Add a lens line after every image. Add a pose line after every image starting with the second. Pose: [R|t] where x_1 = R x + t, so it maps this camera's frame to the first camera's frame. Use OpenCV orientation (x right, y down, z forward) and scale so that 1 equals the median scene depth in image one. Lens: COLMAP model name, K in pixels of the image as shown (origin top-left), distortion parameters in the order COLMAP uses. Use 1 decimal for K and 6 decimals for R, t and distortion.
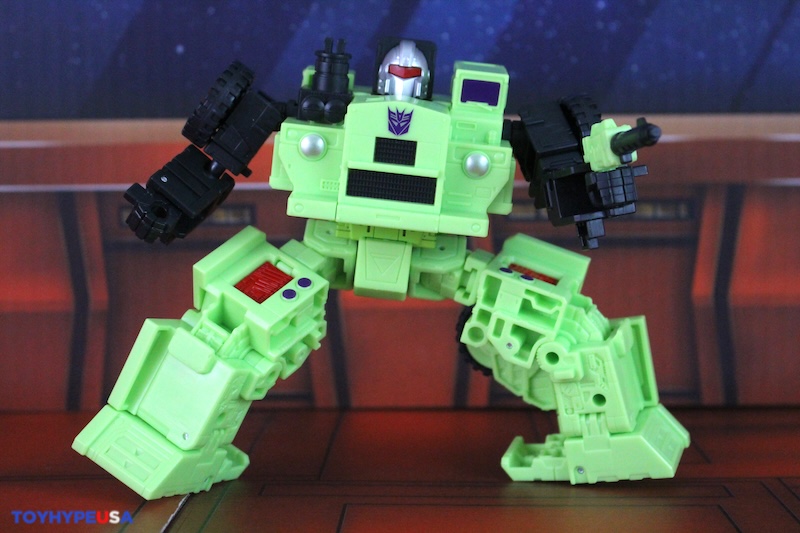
lens RADIAL K [[1069.8, 0, 400.0], [0, 1069.8, 266.5], [0, 0, 1]] dist [-0.141866, -0.000509]
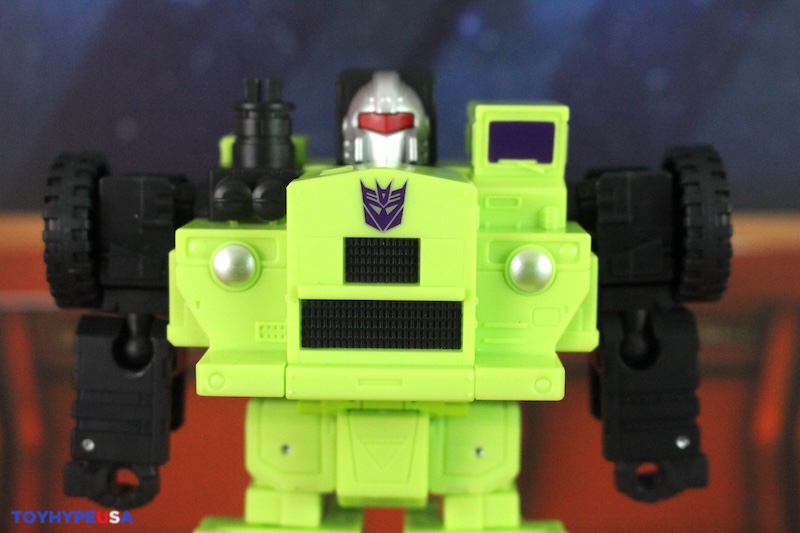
lens RADIAL K [[1306.8, 0, 400.0], [0, 1306.8, 266.5], [0, 0, 1]] dist [0.001333, 0.005442]
pose [[0.995134, -0.098531, 0.000839, 0.003661], [0.098132, 0.990253, -0.098838, -0.034979], [0.008908, 0.098439, 0.995103, 0.310795]]
